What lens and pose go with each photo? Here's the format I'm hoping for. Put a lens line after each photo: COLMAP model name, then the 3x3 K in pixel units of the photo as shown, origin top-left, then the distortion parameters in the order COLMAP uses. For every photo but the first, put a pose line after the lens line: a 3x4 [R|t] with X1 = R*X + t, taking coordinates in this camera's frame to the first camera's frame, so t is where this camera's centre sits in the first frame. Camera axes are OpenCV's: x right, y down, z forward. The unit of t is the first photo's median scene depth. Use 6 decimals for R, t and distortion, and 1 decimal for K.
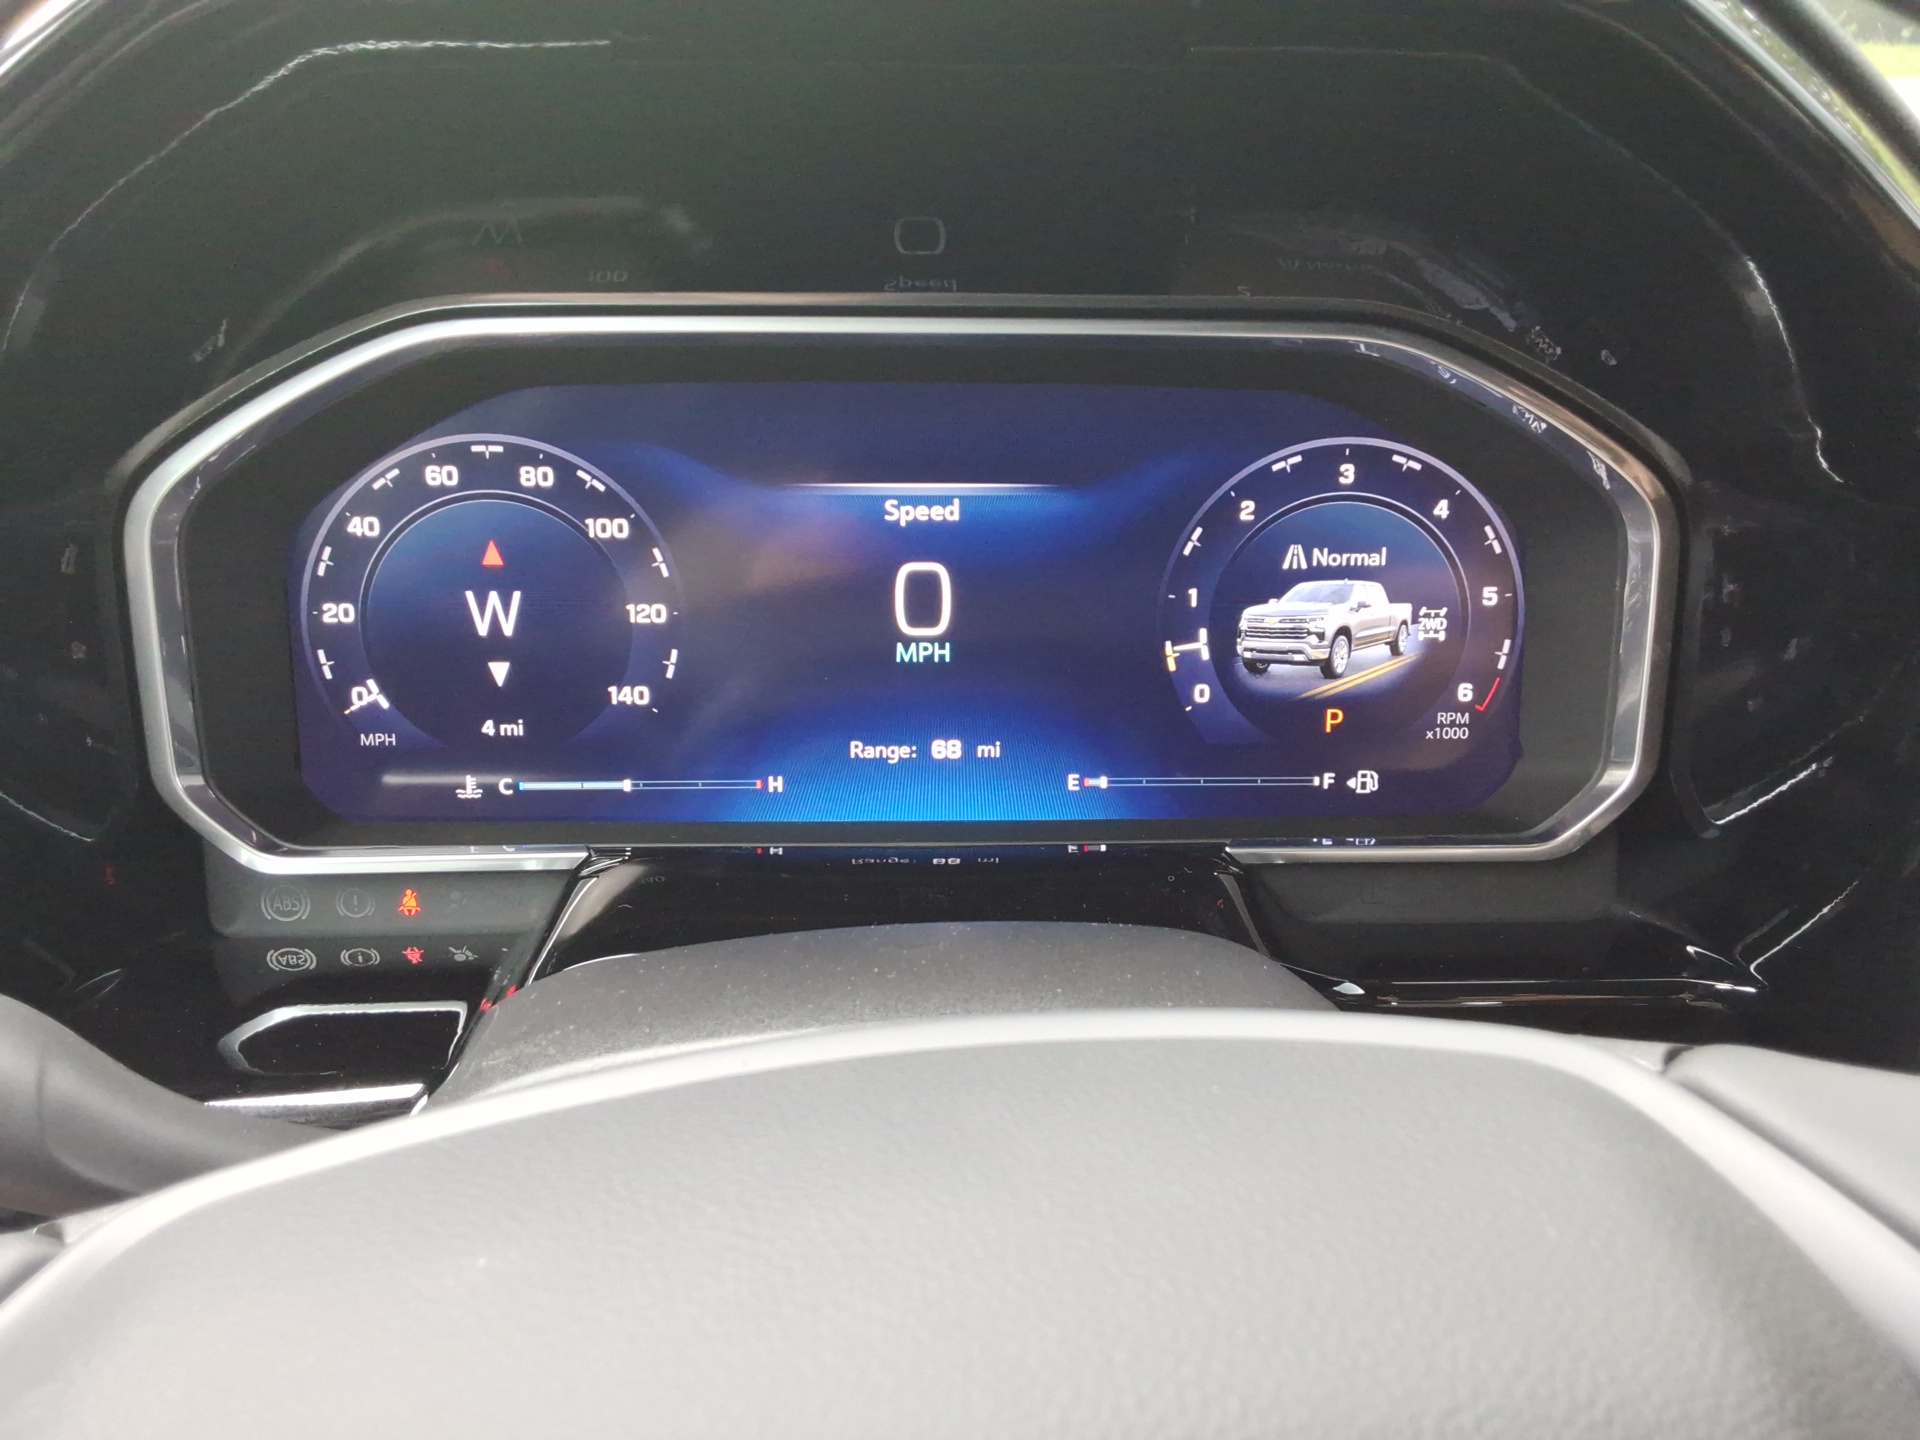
lens RADIAL K [[1552.2, 0, 962.5], [0, 1552.2, 699.4], [0, 0, 1]] dist [0.111706, -0.175003]
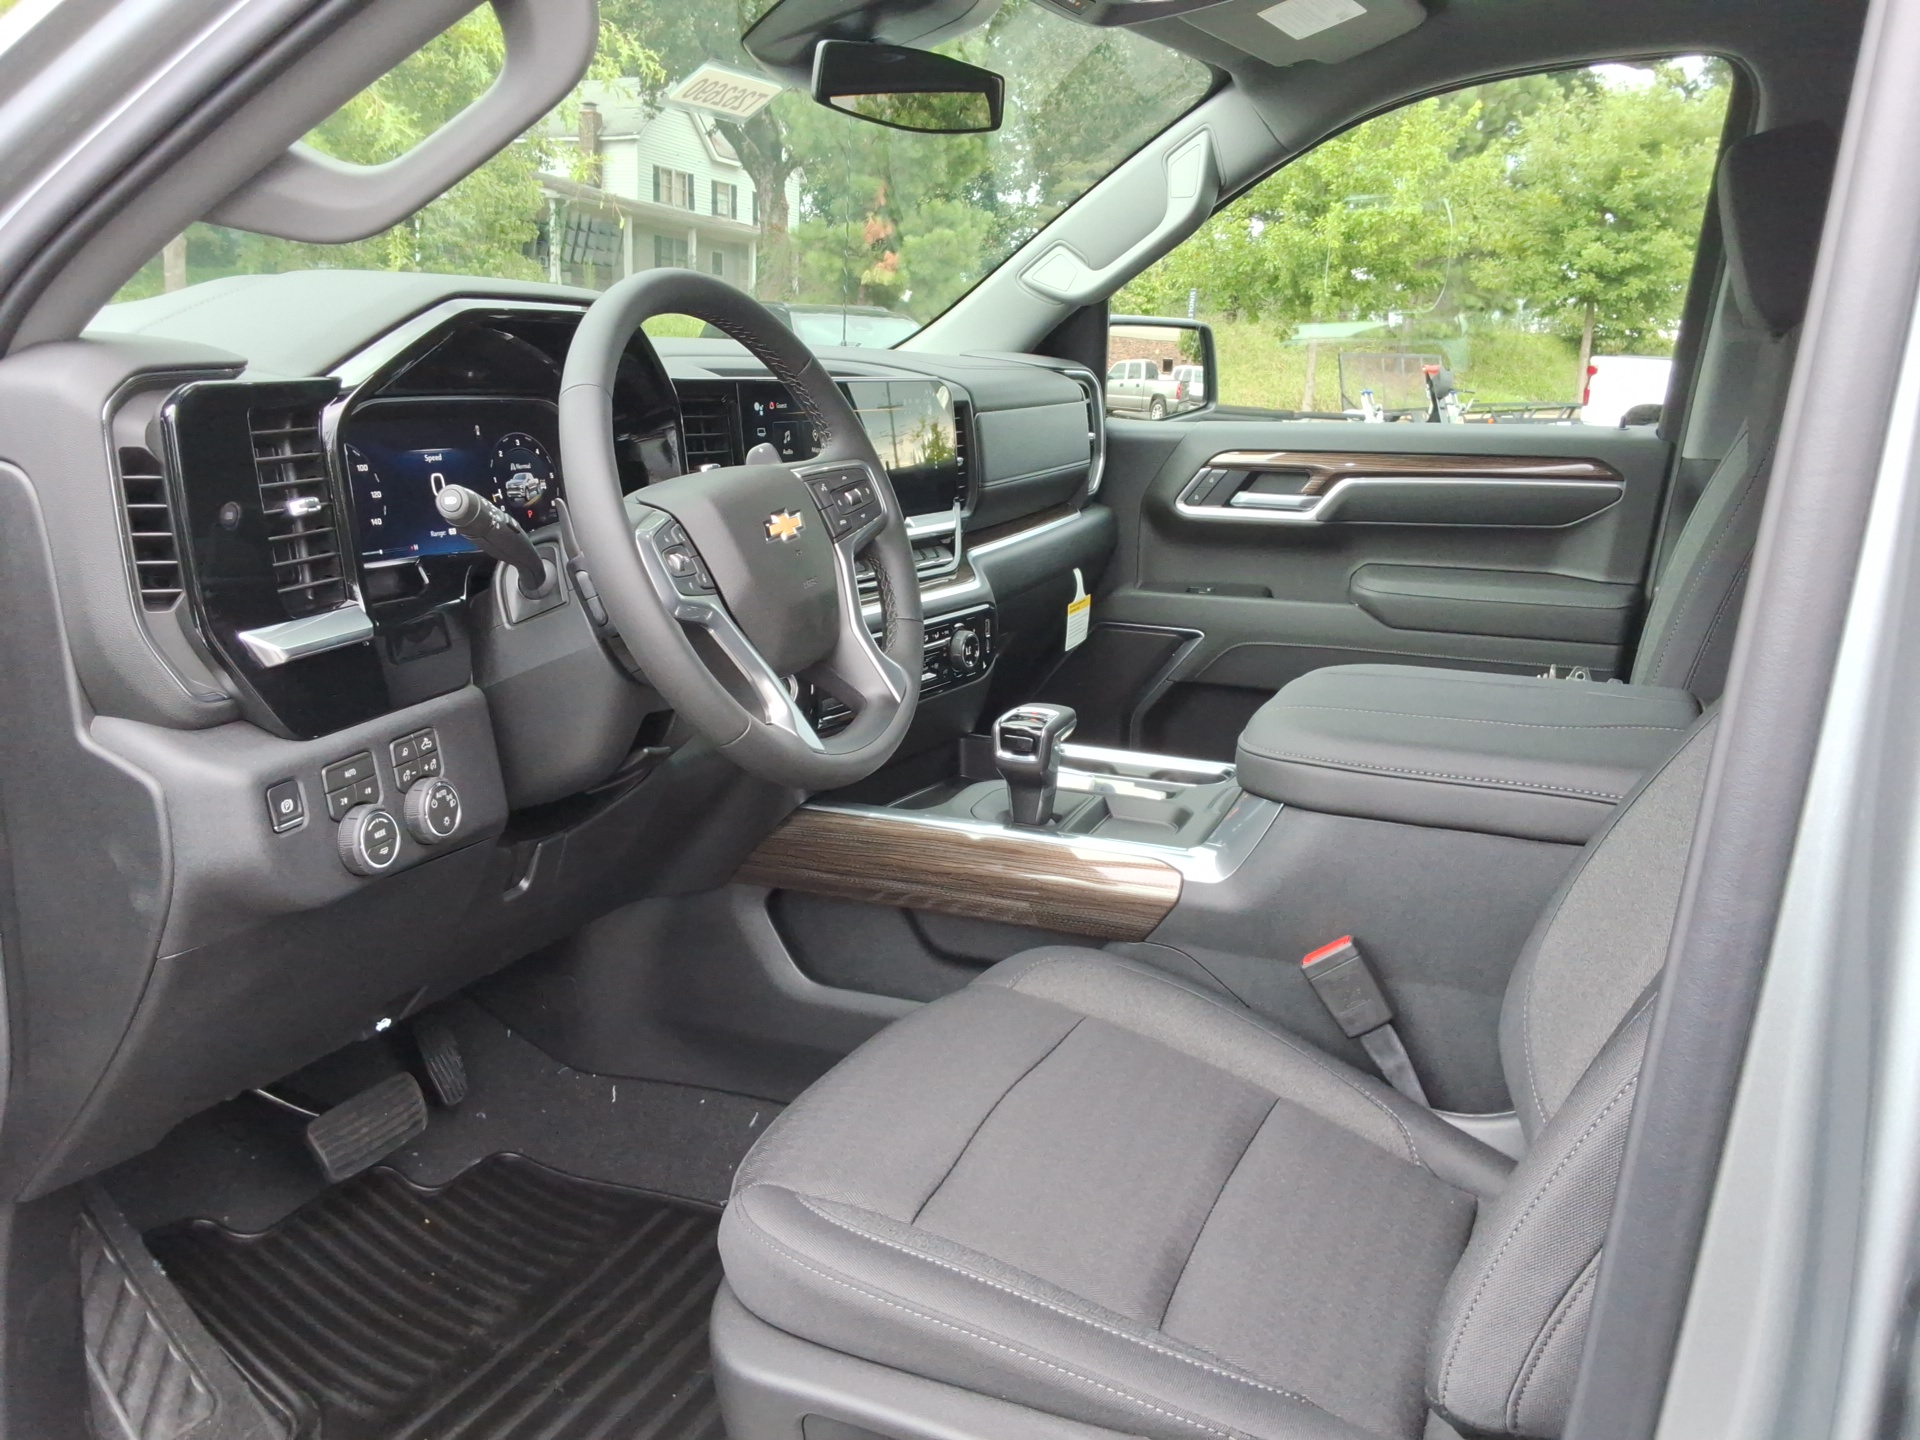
lens RADIAL K [[1552.2, 0, 959.4], [0, 1552.2, 740.1], [0, 0, 1]] dist [0.111706, -0.175003]
pose [[0.441698, -0.210182, 0.872196, -2.526396], [0.304681, 0.949535, 0.074523, 0.530912], [-0.843844, 0.232825, 0.483446, -1.386179]]
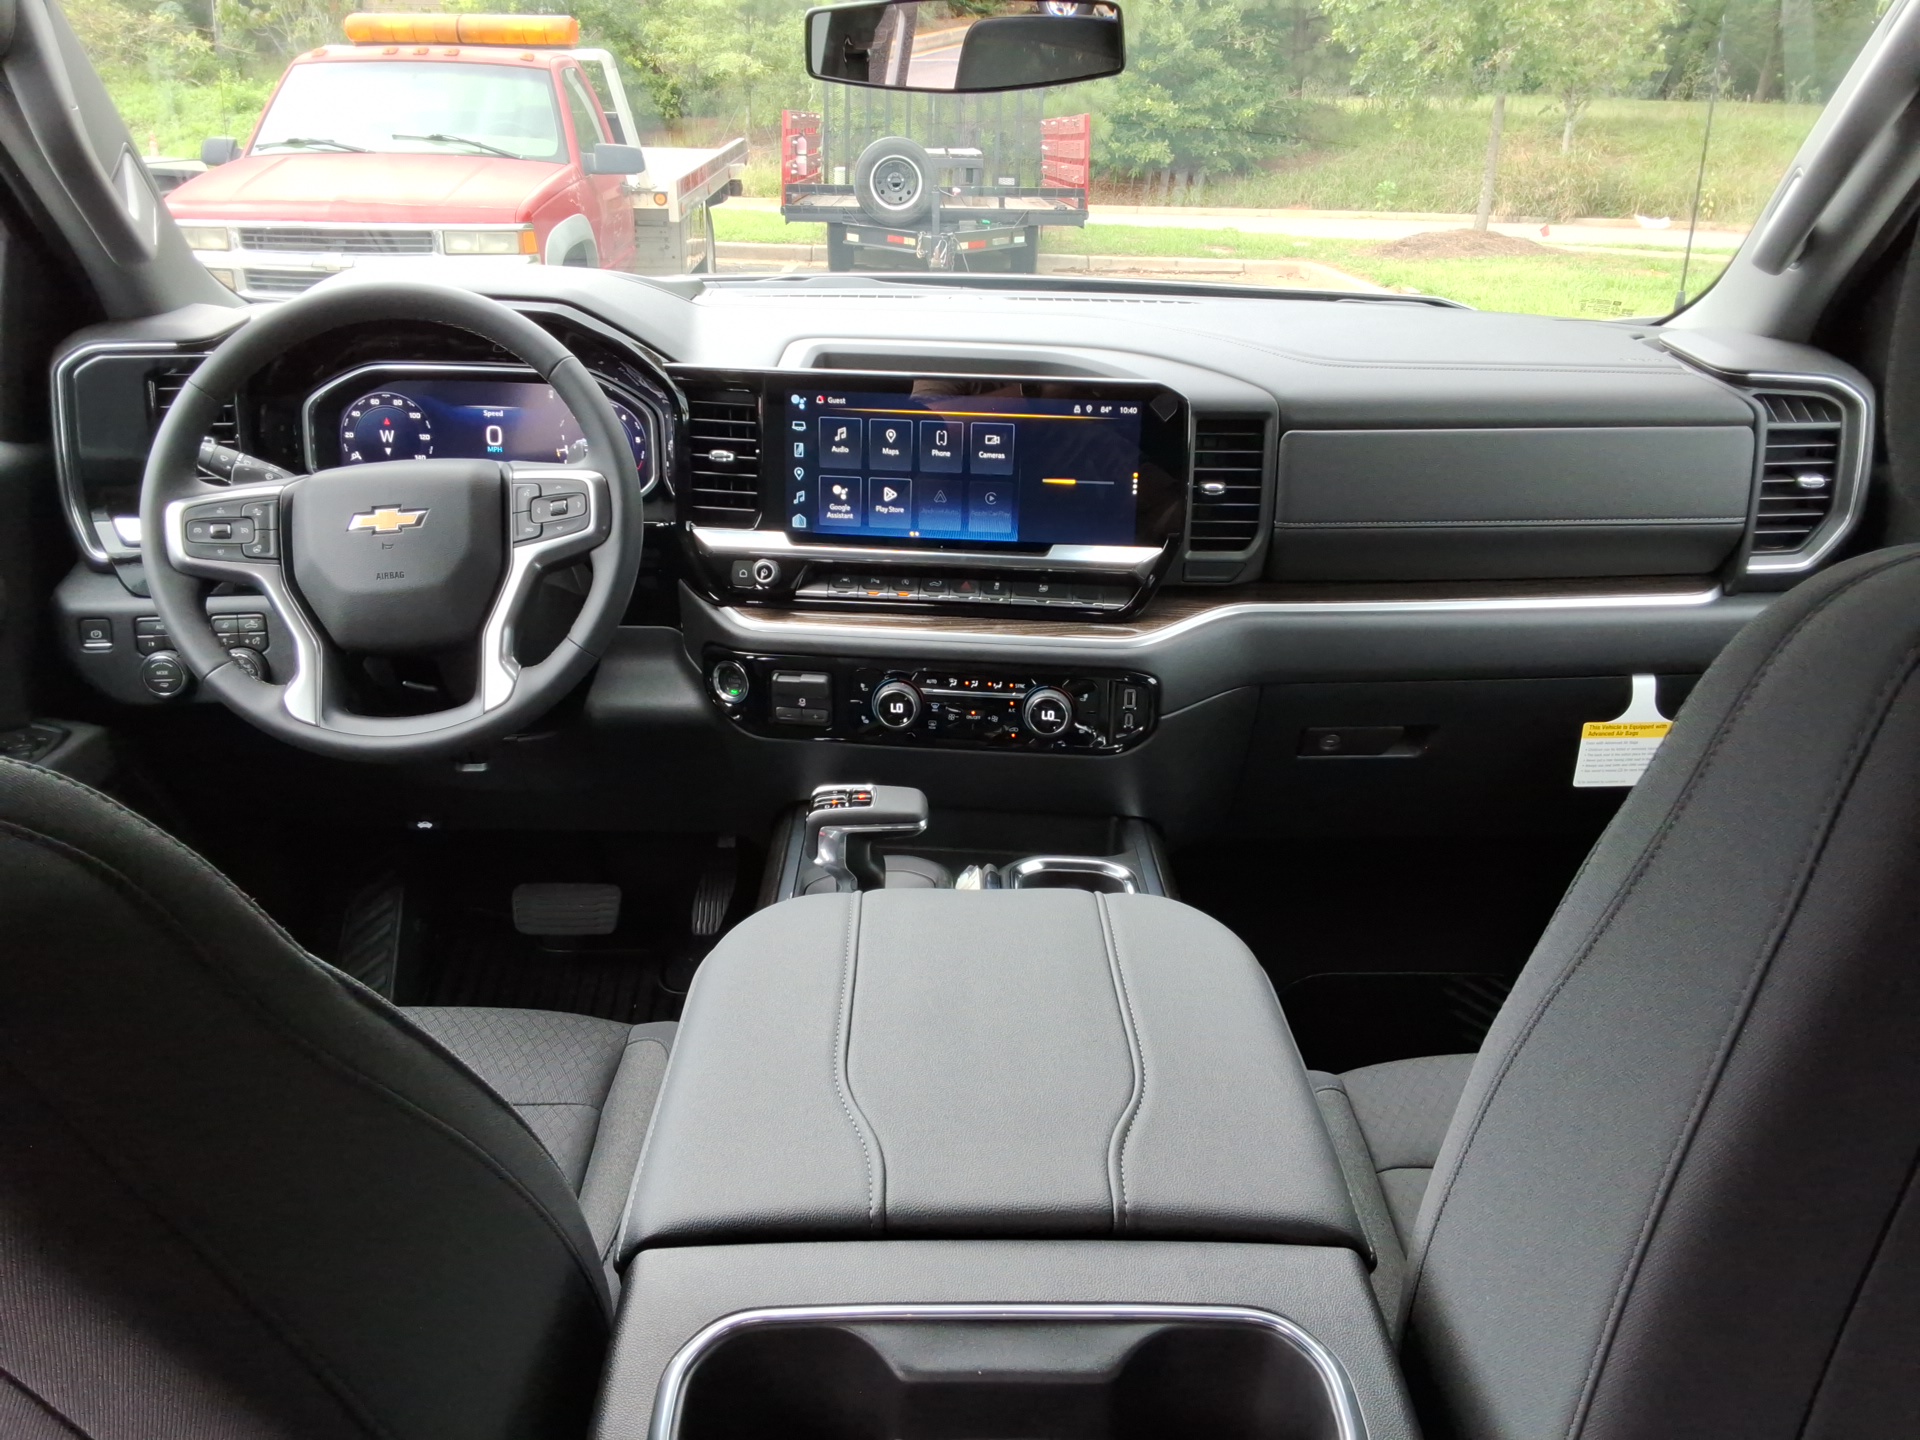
lens RADIAL K [[1552.2, 0, 988.3], [0, 1552.2, 723.1], [0, 0, 1]] dist [0.111706, -0.175003]
pose [[0.999674, 0.022206, -0.012625, 1.331298], [-0.022377, 0.999657, -0.013607, 0.711074], [0.012318, 0.013885, 0.999828, -3.064876]]
